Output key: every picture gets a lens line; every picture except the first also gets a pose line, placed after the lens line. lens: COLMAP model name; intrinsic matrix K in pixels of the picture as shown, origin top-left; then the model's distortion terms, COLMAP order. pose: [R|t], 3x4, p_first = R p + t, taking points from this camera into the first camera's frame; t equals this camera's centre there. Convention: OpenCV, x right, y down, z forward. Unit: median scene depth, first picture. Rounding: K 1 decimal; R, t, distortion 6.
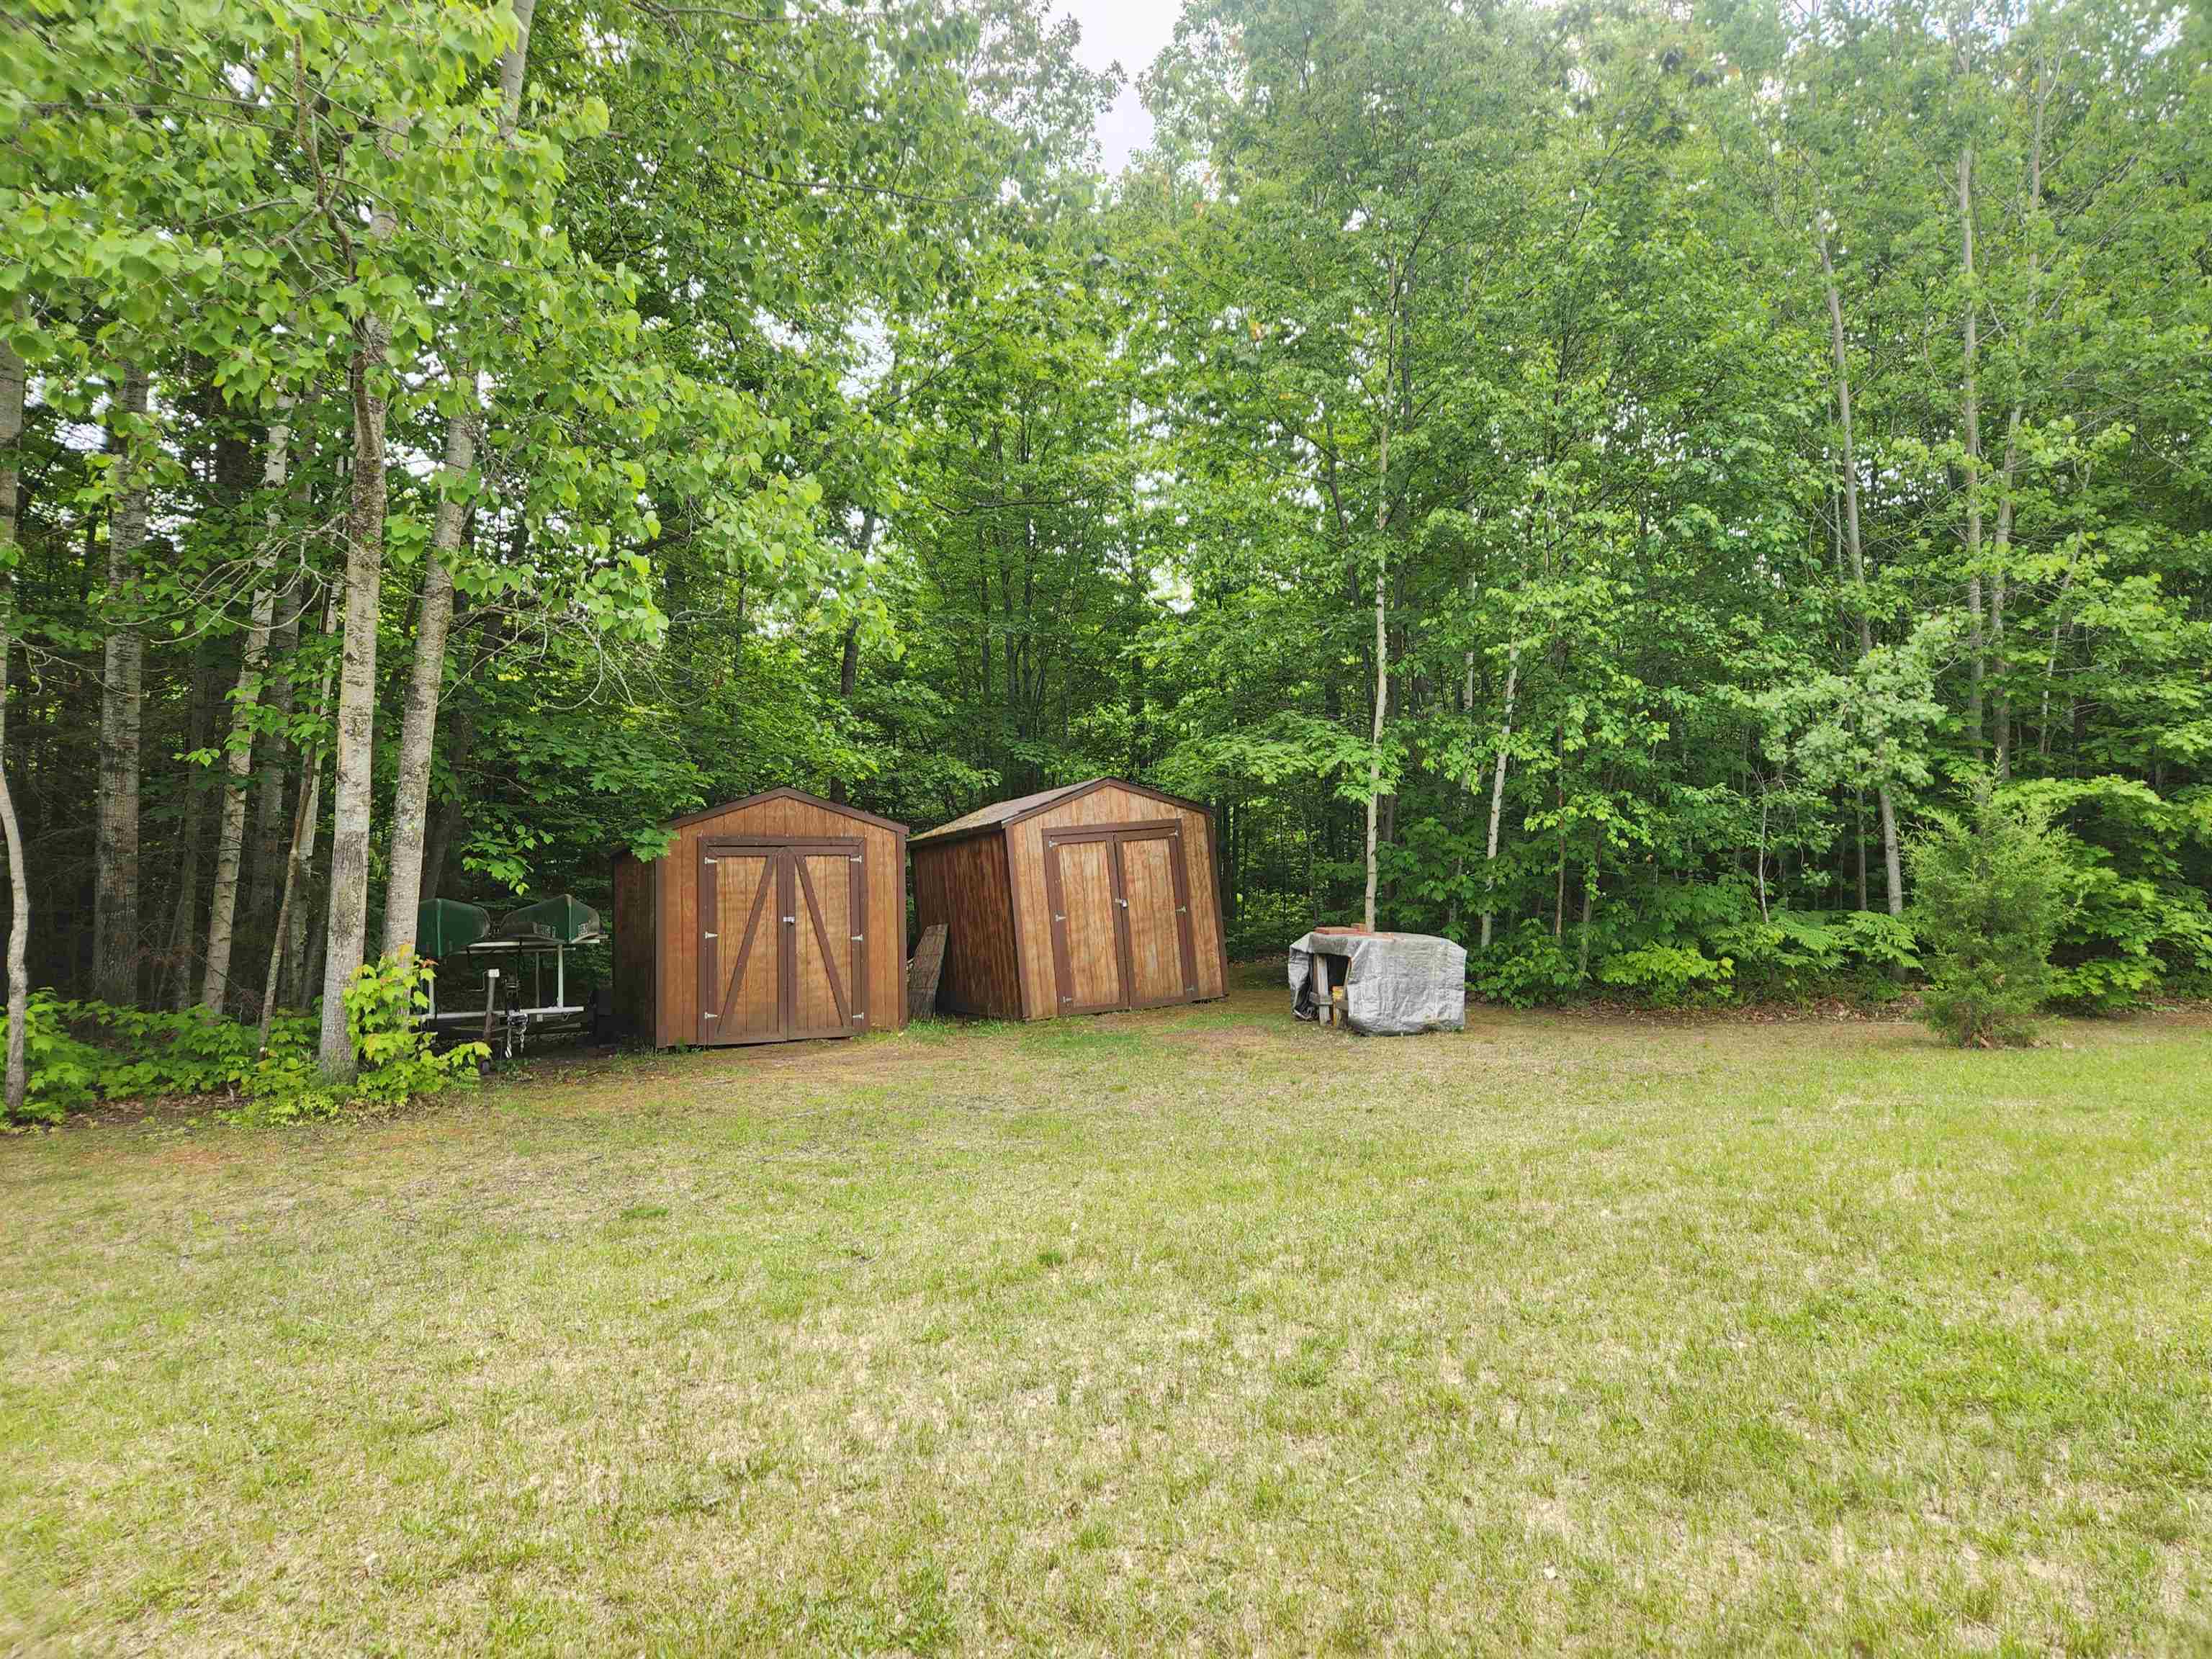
lens RADIAL K [[1461.1, 0, 1104.3], [0, 1461.1, 827.4], [0, 0, 1]] dist [0.060817, -0.048672]
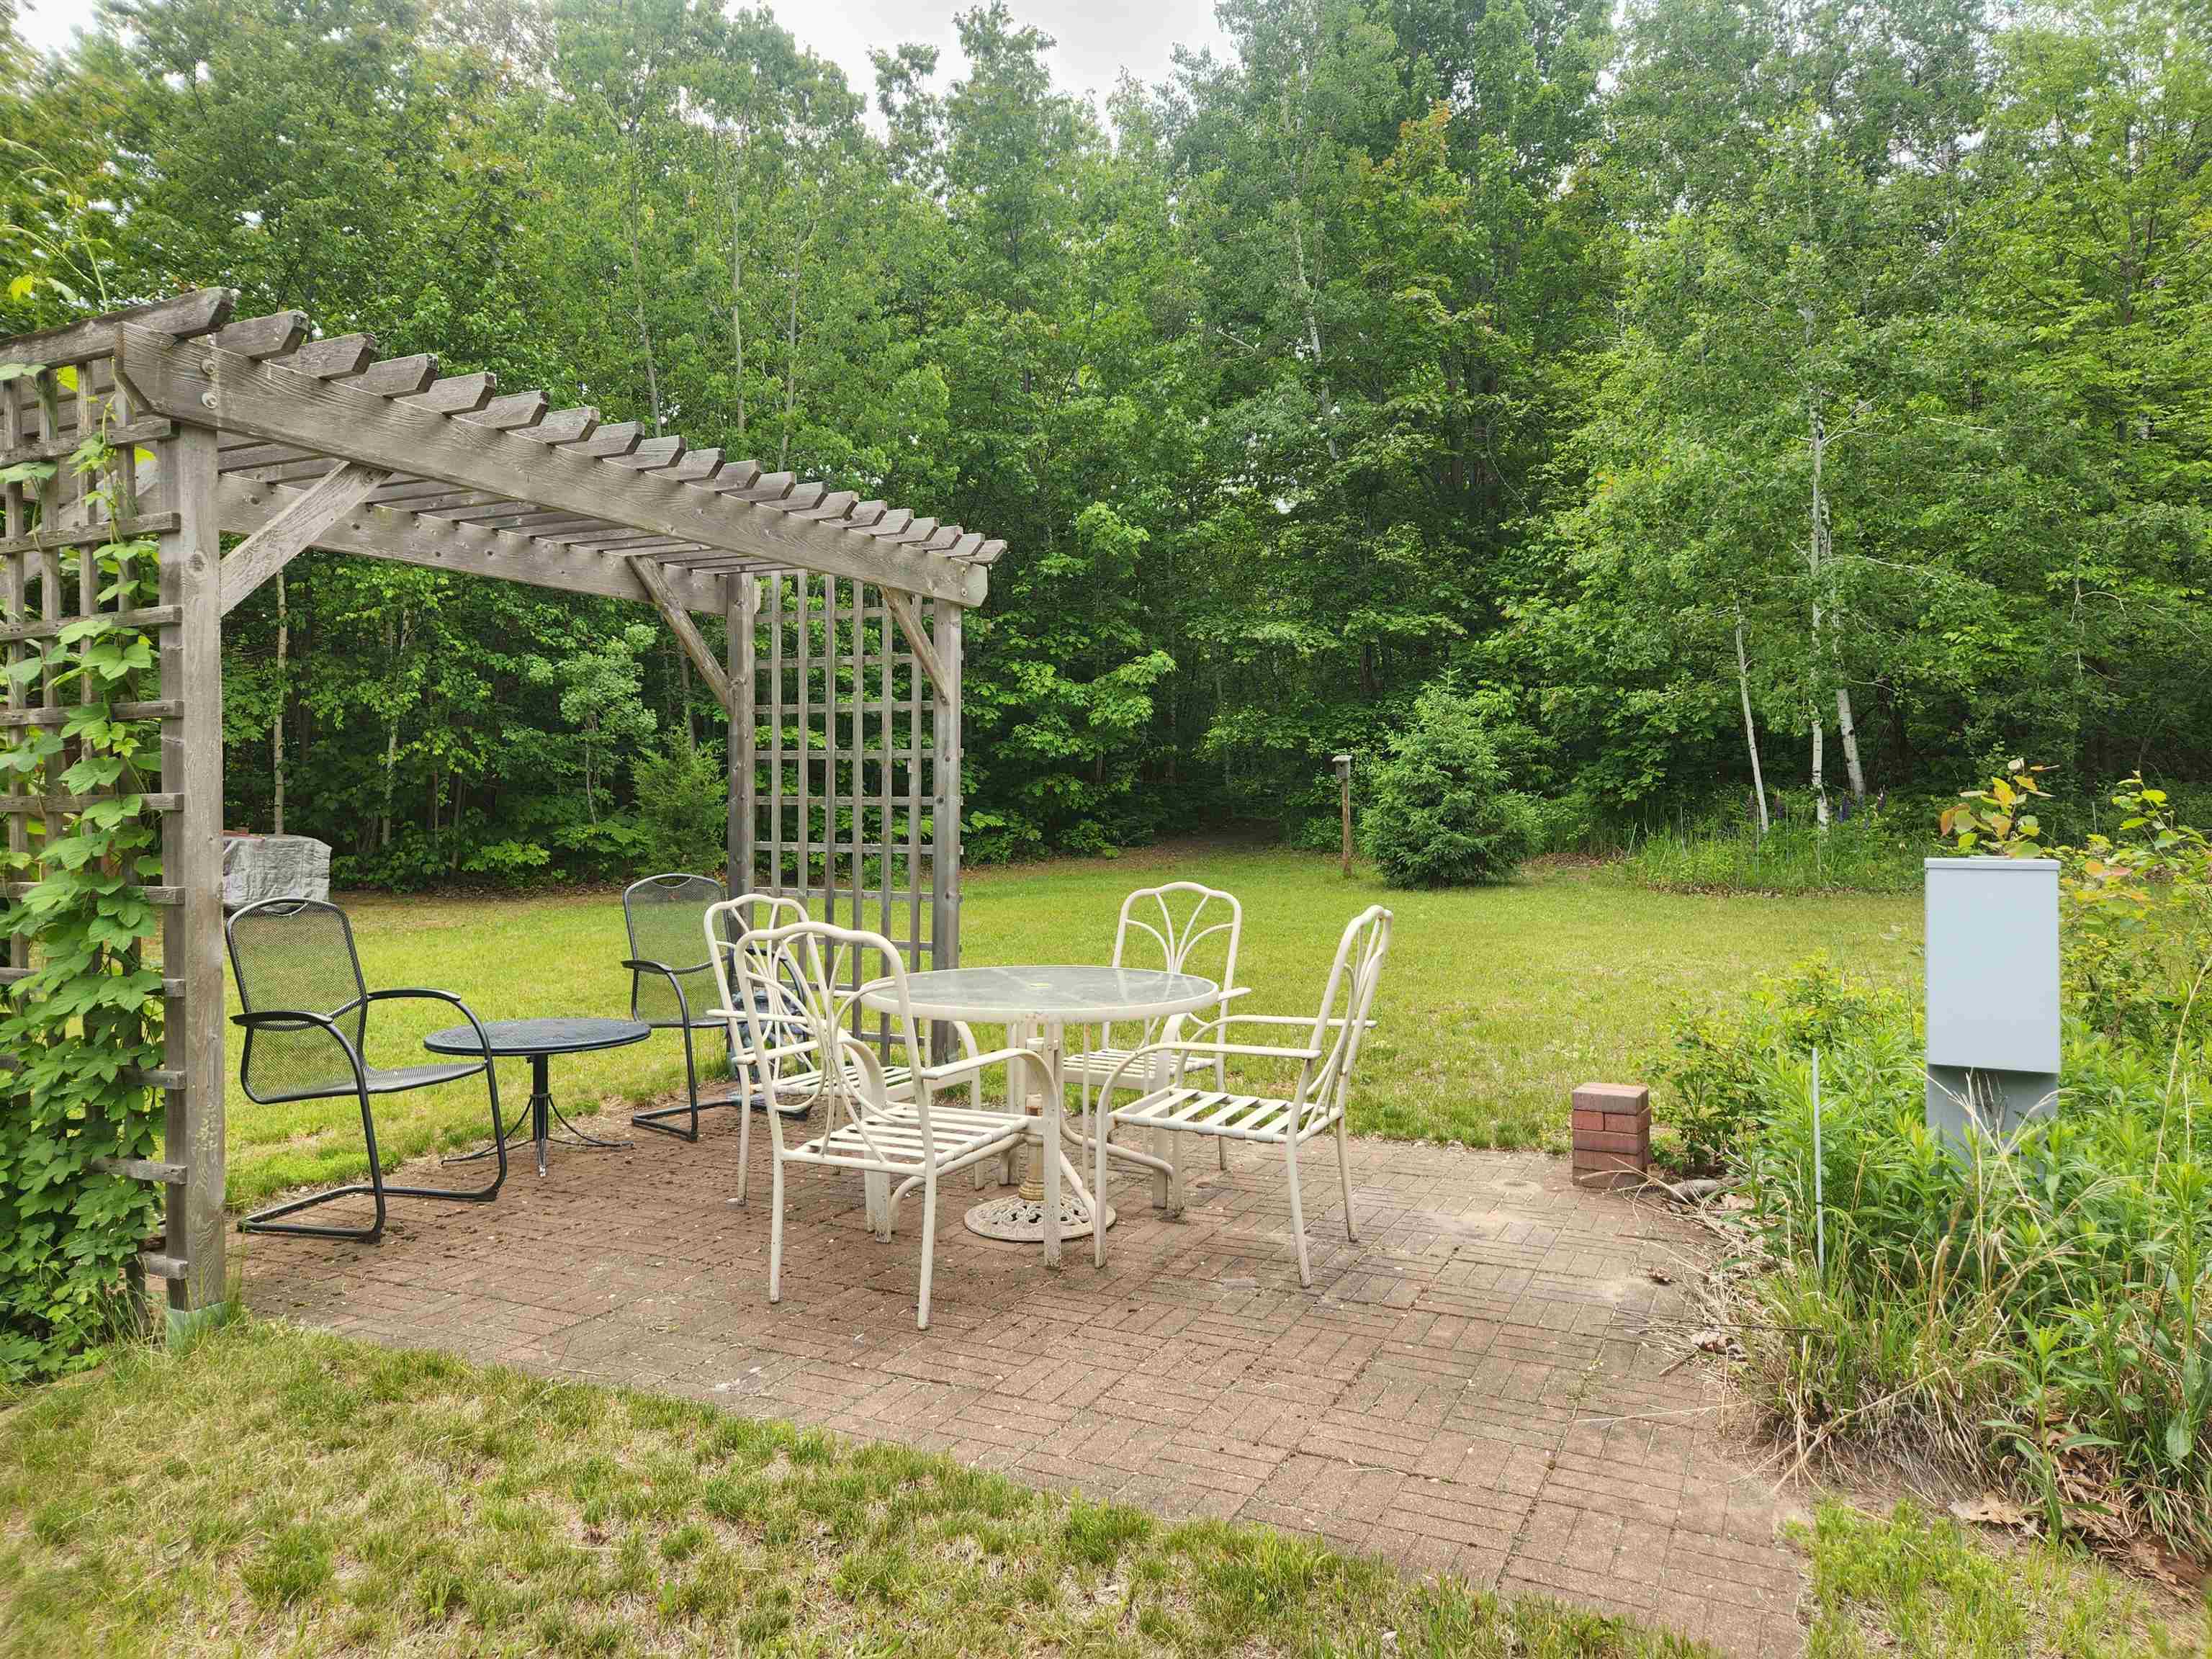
lens RADIAL K [[1461.1, 0, 1100.9], [0, 1461.1, 823.6], [0, 0, 1]] dist [0.060817, -0.048672]
pose [[0.843810, -0.006159, 0.536606, 0.115290], [-0.025634, 0.998330, 0.051768, -0.020279], [-0.536029, -0.057438, 0.842243, -0.423464]]
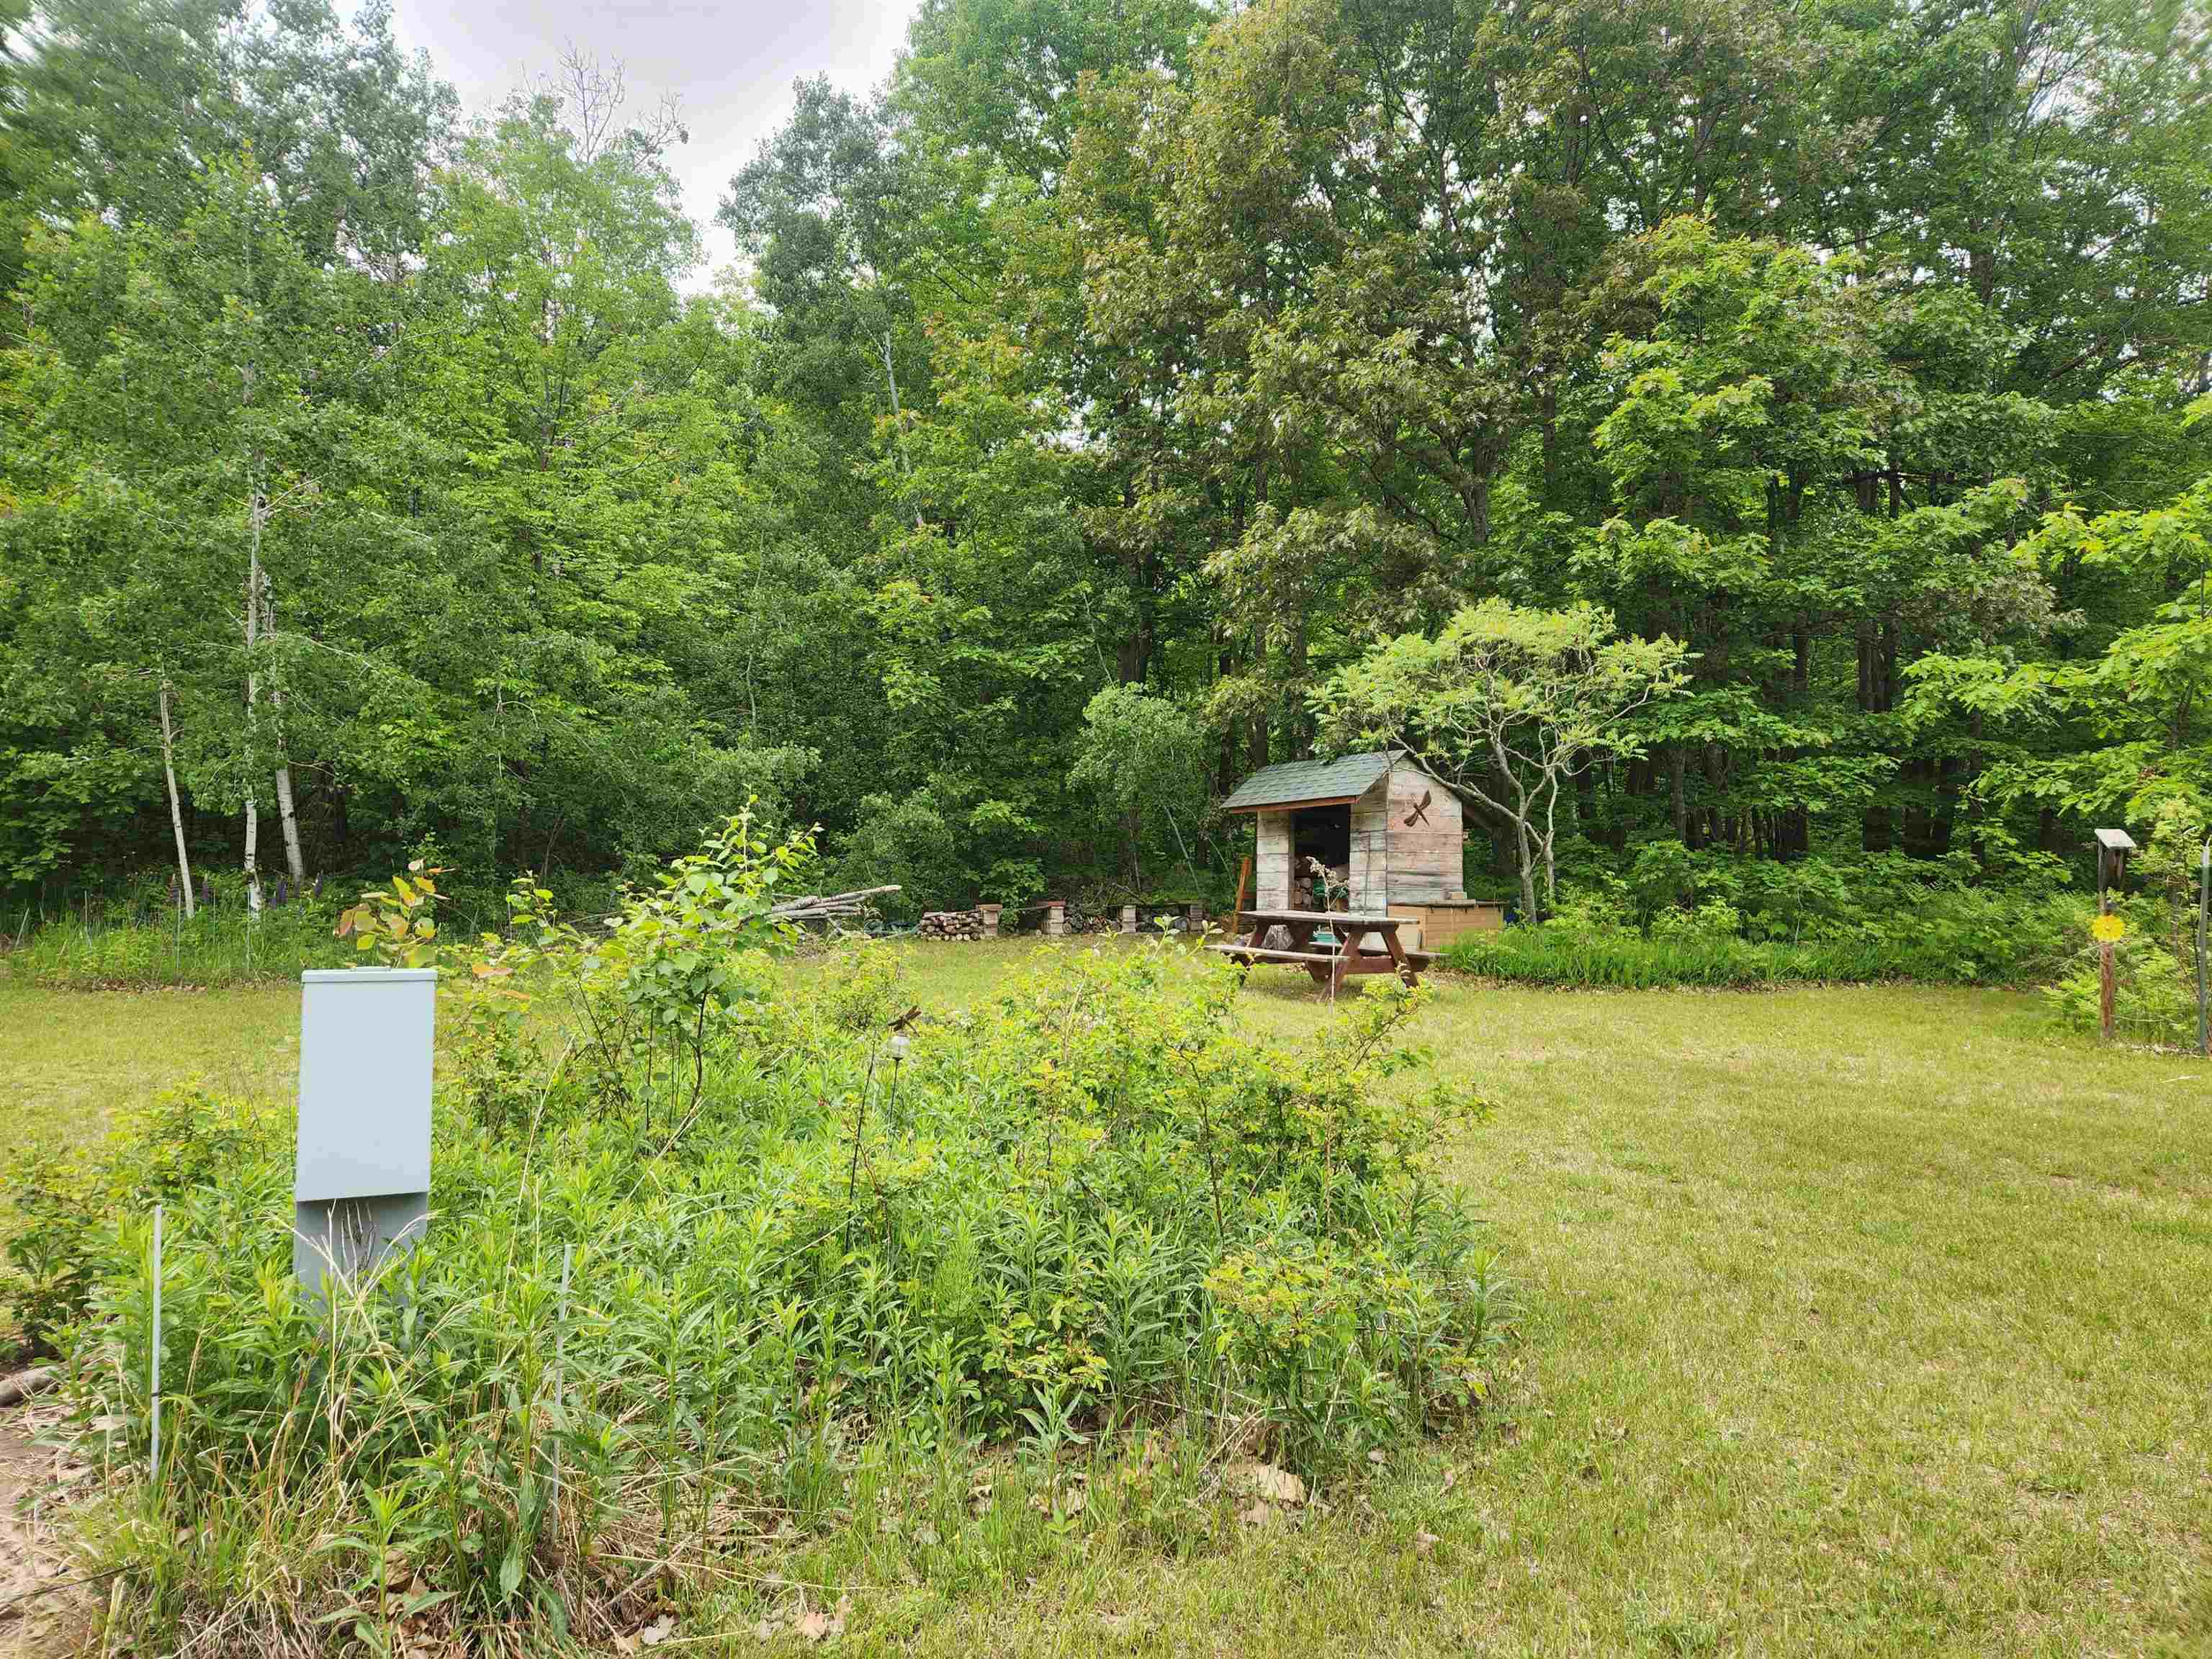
lens RADIAL K [[1461.1, 0, 1116.8], [0, 1461.1, 861.4], [0, 0, 1]] dist [0.060817, -0.048672]
pose [[0.028265, 0.025471, 0.999276, 0.121976], [-0.059331, 0.997956, -0.023759, -0.021195], [-0.997838, -0.058616, 0.029718, -0.422259]]
